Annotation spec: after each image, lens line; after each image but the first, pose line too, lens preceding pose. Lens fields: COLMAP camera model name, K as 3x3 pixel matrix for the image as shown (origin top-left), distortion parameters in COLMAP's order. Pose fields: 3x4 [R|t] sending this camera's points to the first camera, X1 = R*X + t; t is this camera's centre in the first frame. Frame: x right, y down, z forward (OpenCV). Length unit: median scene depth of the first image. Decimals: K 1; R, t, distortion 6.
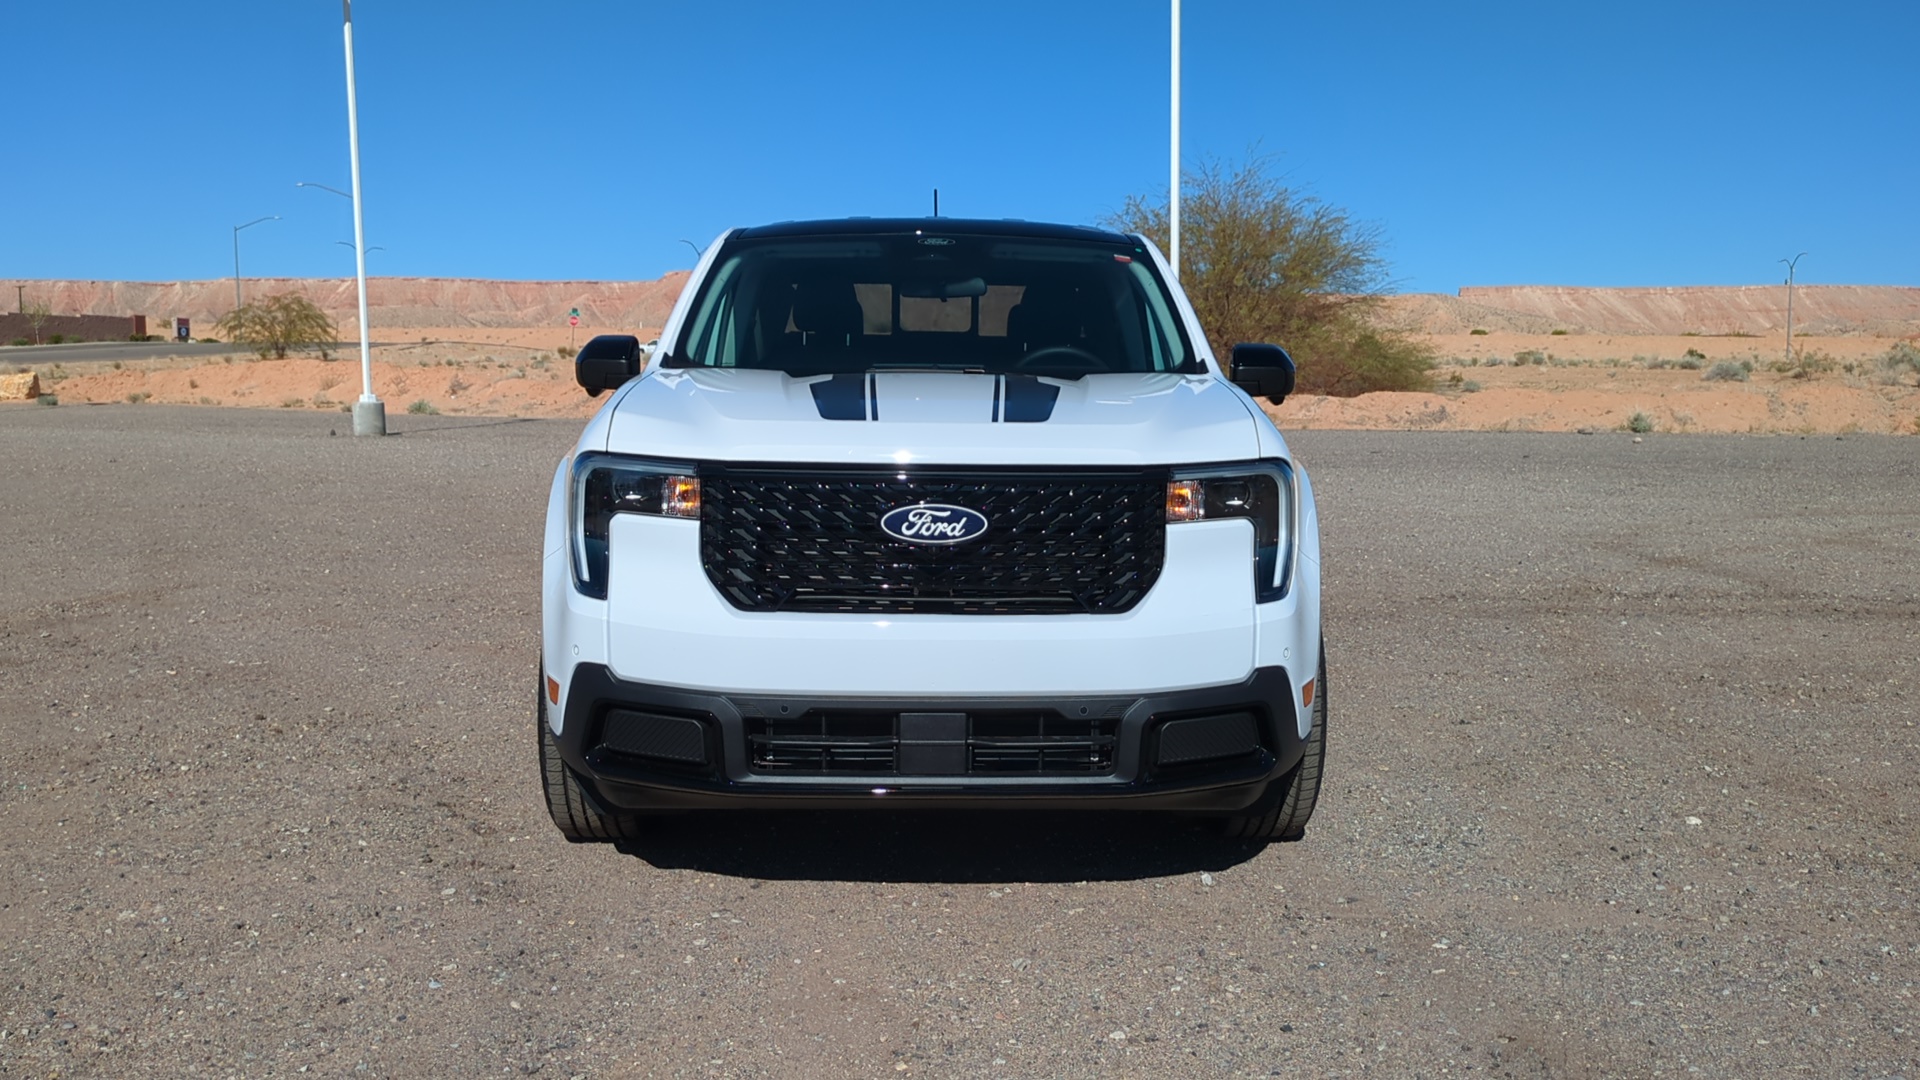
lens RADIAL K [[1649.2, 0, 965.1], [0, 1649.2, 539.5], [0, 0, 1]] dist [0.067653, -0.067779]
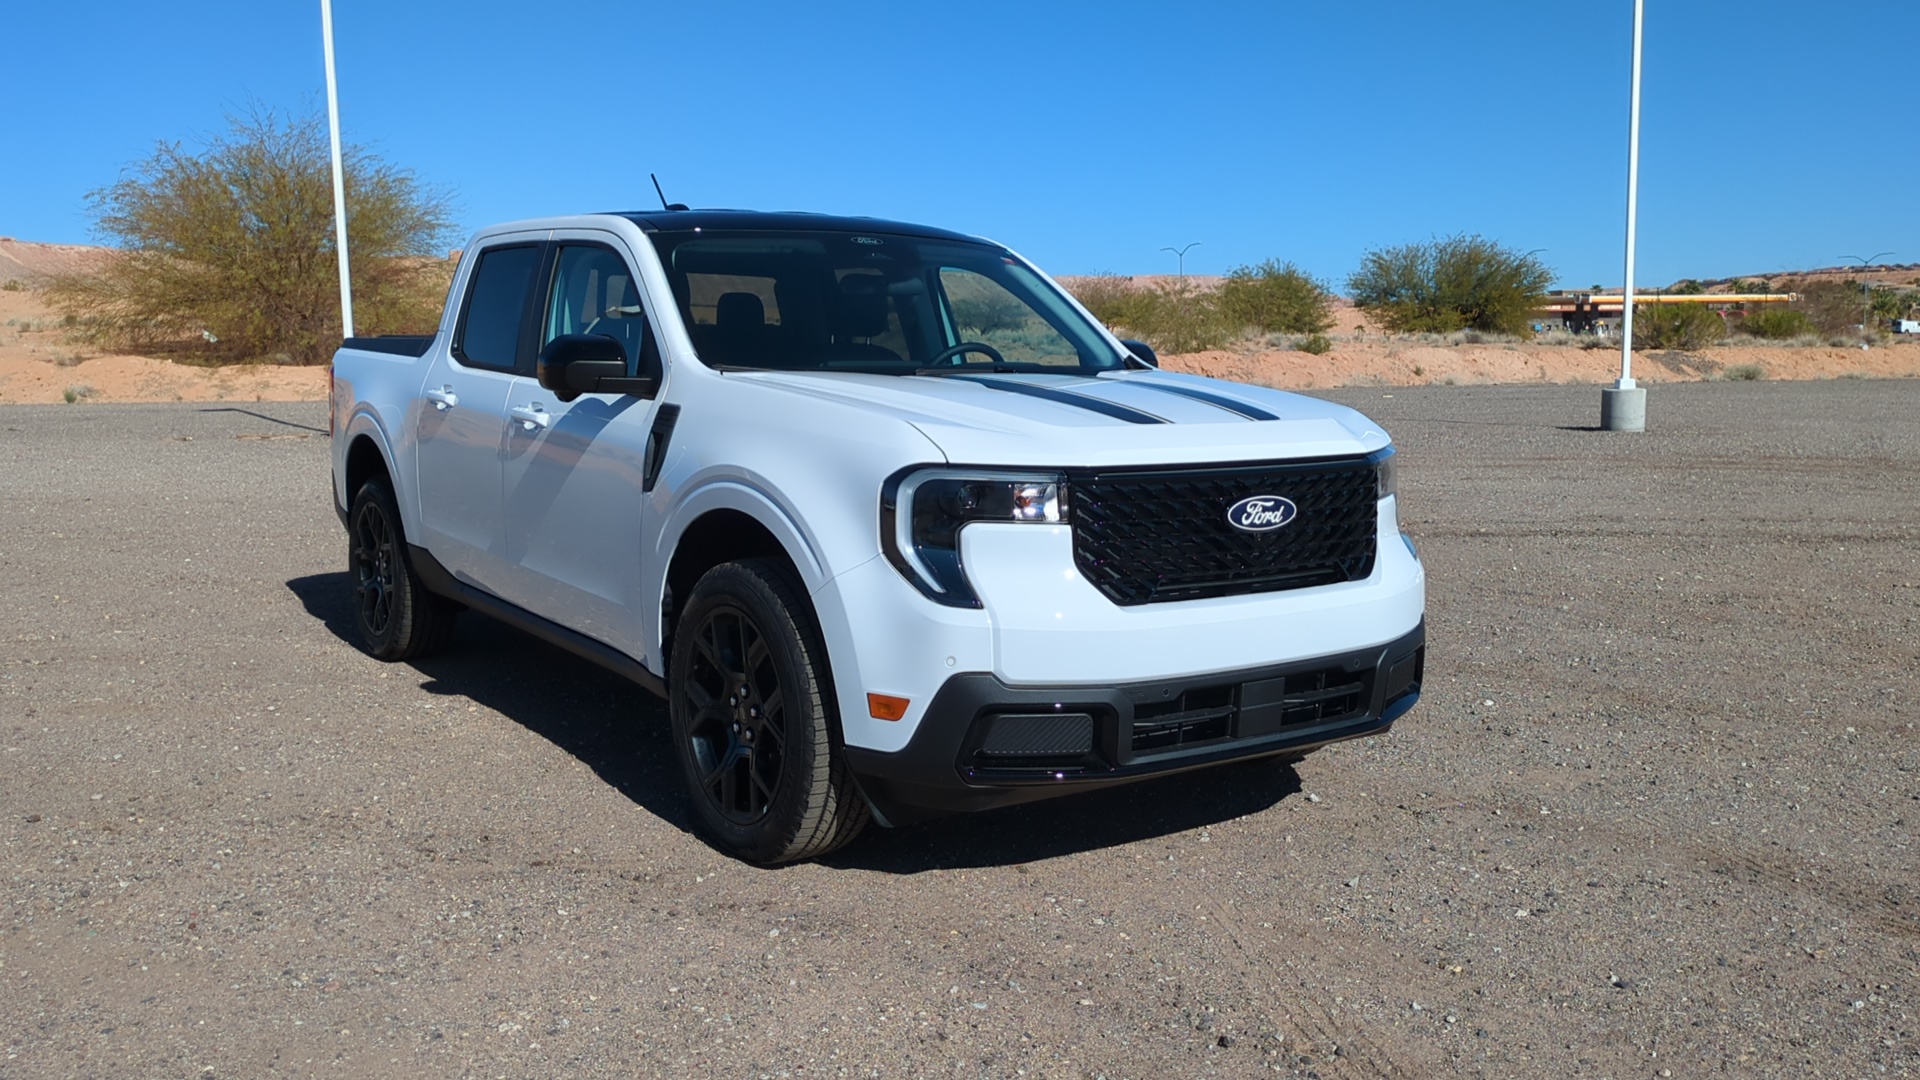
lens RADIAL K [[1649.2, 0, 968.6], [0, 1649.2, 540.6], [0, 0, 1]] dist [0.067653, -0.067779]
pose [[0.828850, -0.072314, 0.554778, -0.814762], [0.059850, 0.997382, 0.040589, -0.048674], [-0.556260, -0.000439, 0.831008, 0.165707]]
